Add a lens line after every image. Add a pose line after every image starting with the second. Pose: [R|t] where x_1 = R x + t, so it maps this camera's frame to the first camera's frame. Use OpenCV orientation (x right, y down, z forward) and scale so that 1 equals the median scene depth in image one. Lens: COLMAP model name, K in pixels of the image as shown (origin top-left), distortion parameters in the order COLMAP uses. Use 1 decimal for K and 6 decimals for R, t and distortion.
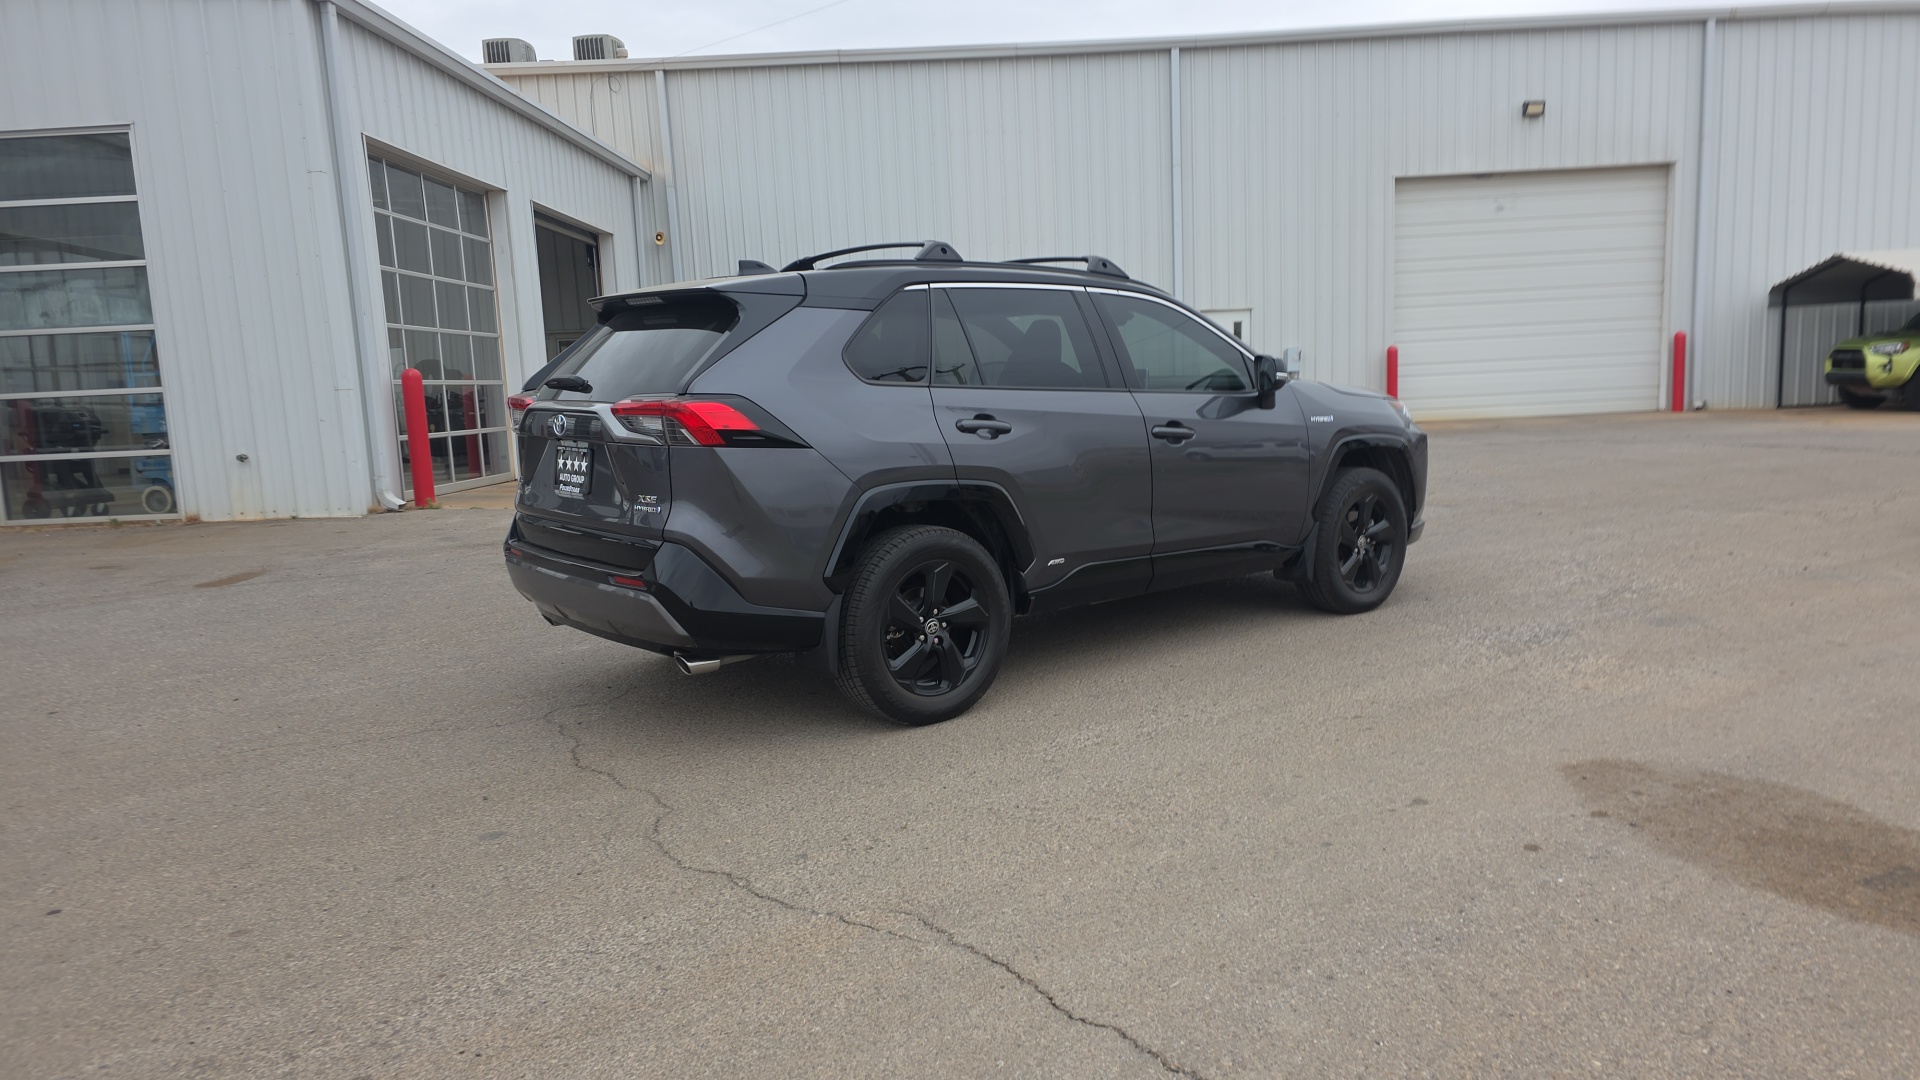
lens RADIAL K [[1292.3, 0, 1004.0], [0, 1292.3, 594.0], [0, 0, 1]] dist [0.051107, -0.055894]
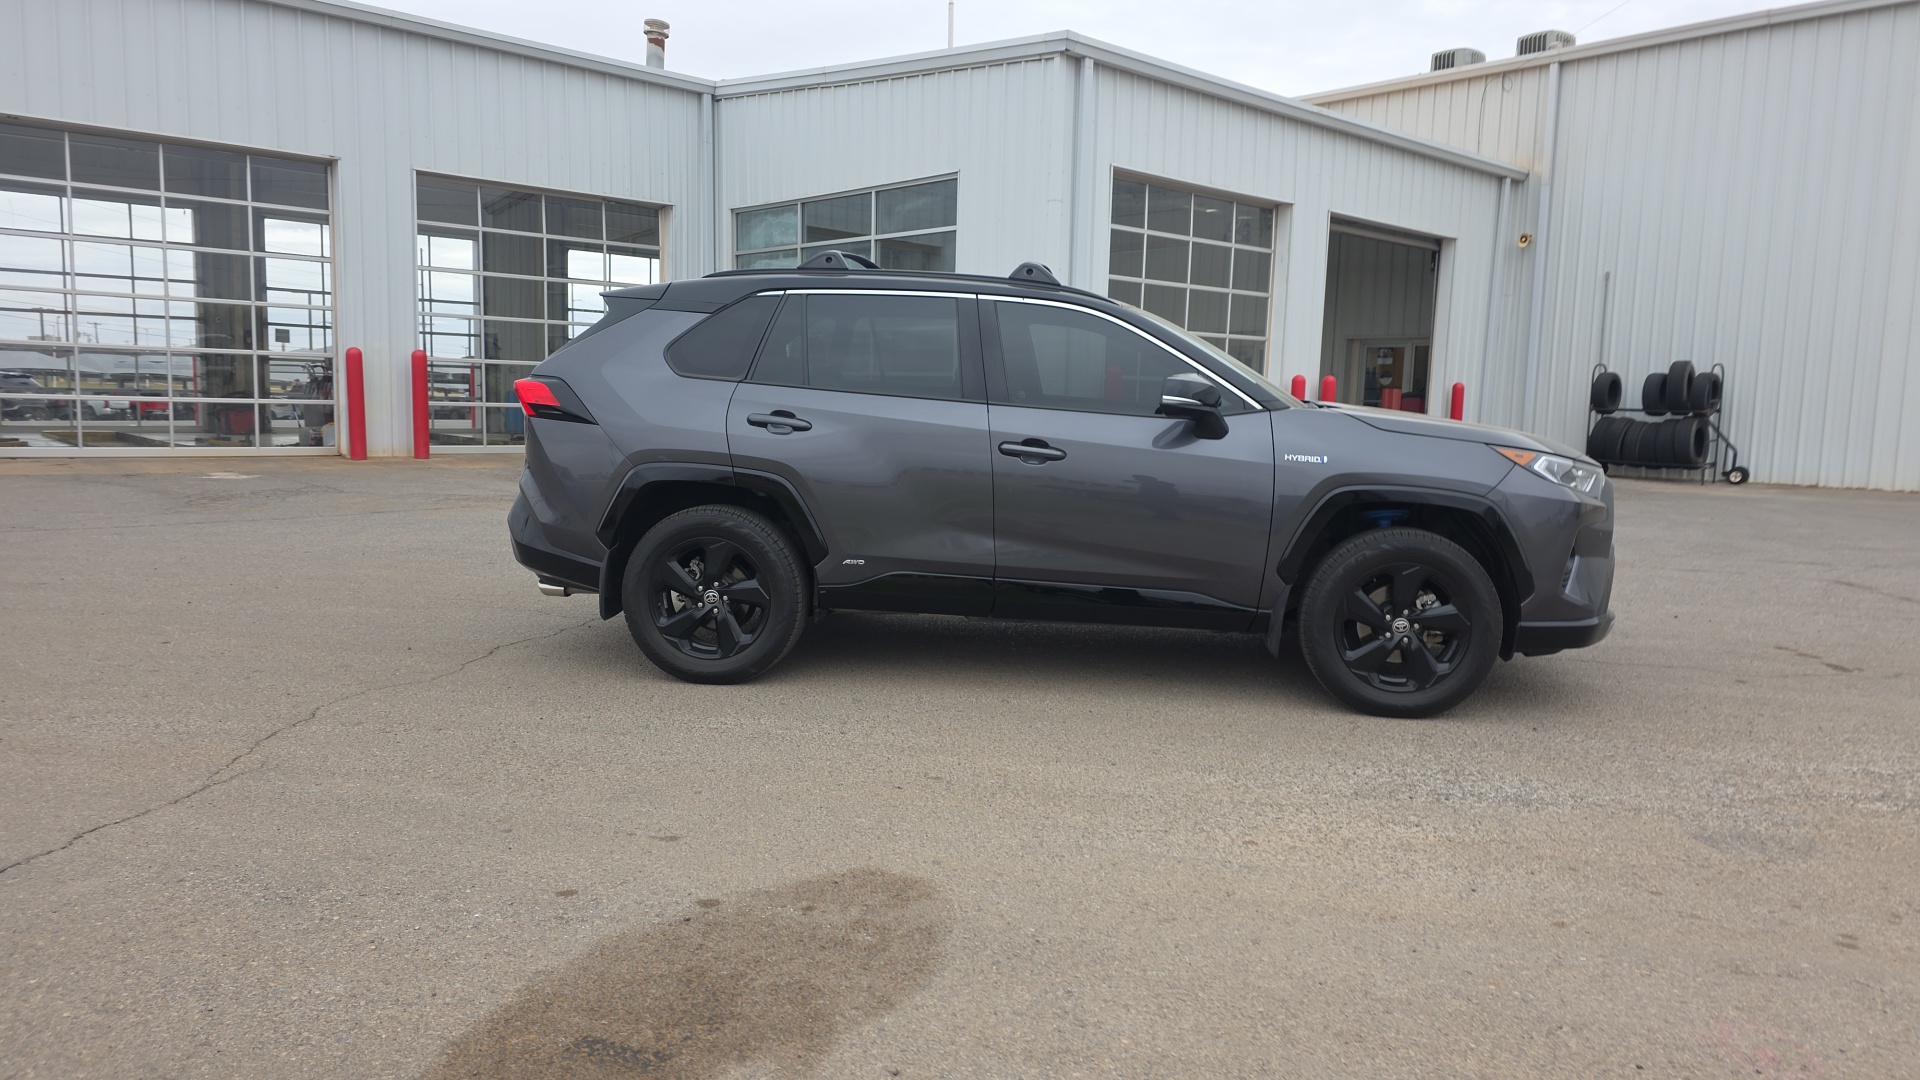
lens RADIAL K [[1292.3, 0, 973.7], [0, 1292.3, 557.7], [0, 0, 1]] dist [0.051107, -0.055894]
pose [[0.676483, 0.151640, -0.720677, 0.853795], [-0.173455, 0.983850, 0.044197, -0.091923], [0.715740, 0.095107, 0.691860, 0.373472]]
